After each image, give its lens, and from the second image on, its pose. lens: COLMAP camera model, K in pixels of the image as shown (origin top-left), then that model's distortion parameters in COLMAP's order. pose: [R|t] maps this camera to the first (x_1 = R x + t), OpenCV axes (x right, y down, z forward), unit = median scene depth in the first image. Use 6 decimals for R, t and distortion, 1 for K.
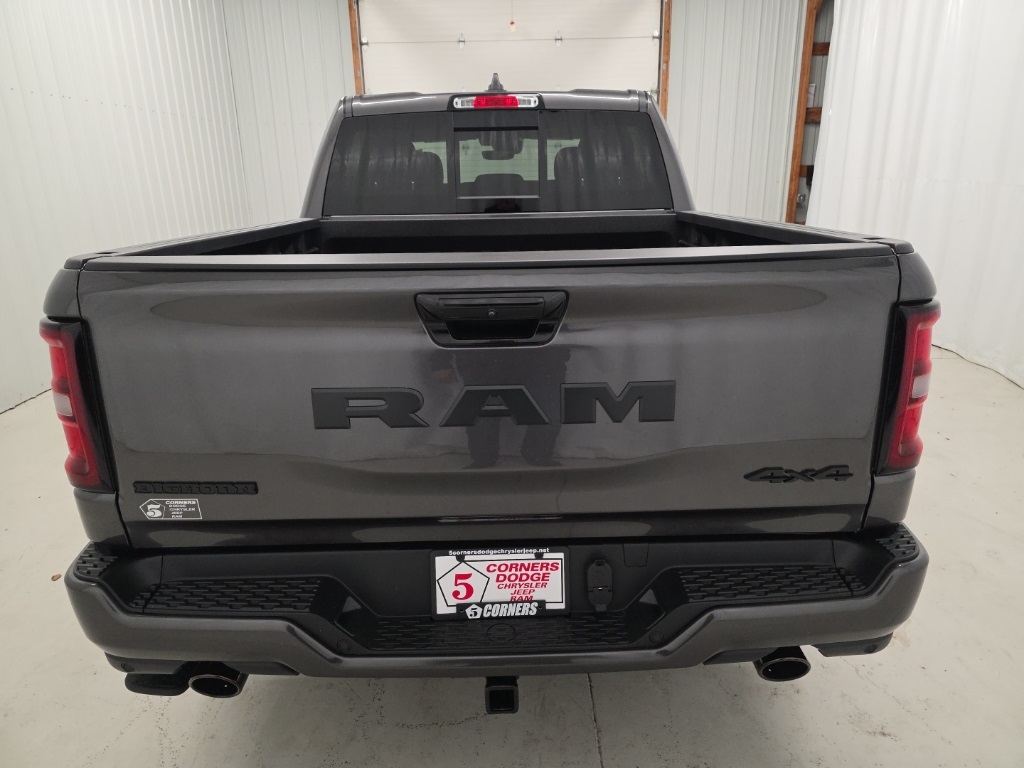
lens RADIAL K [[685.8, 0, 511.5], [0, 685.8, 370.5], [0, 0, 1]] dist [0.024901, -0.021097]
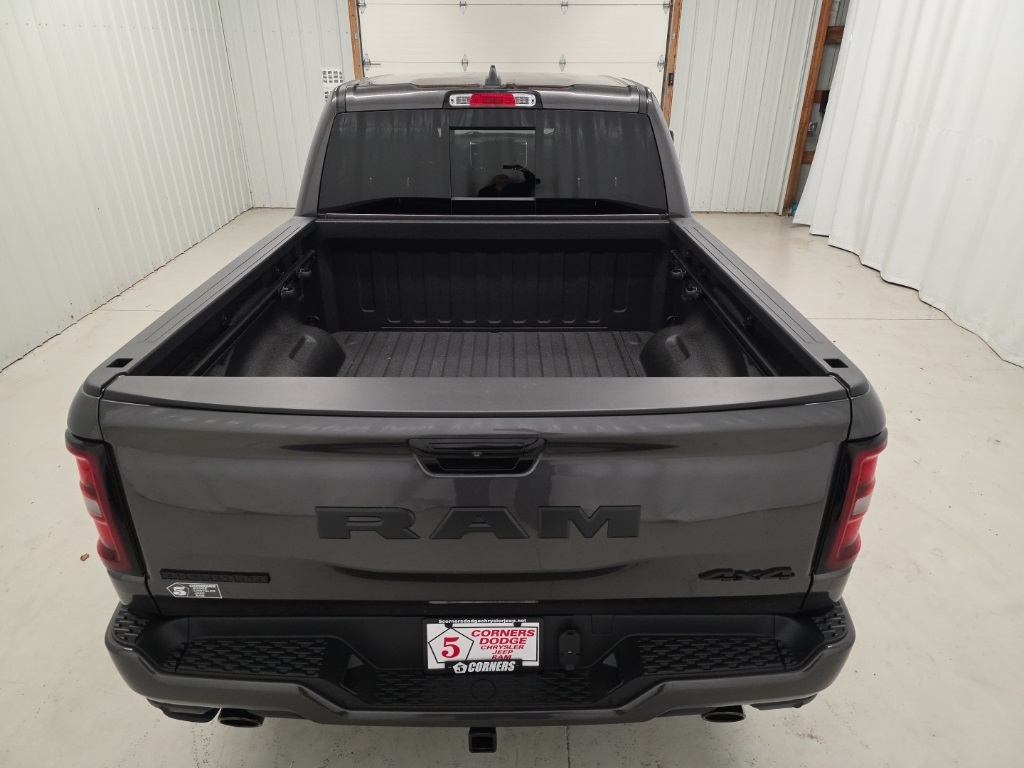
lens RADIAL K [[685.8, 0, 511.3], [0, 685.8, 377.6], [0, 0, 1]] dist [0.024901, -0.021097]
pose [[0.999759, 0.021643, 0.003609, 0.017017], [-0.021940, 0.984260, 0.175359, -0.339201], [0.000243, -0.175396, 0.984498, -0.056933]]
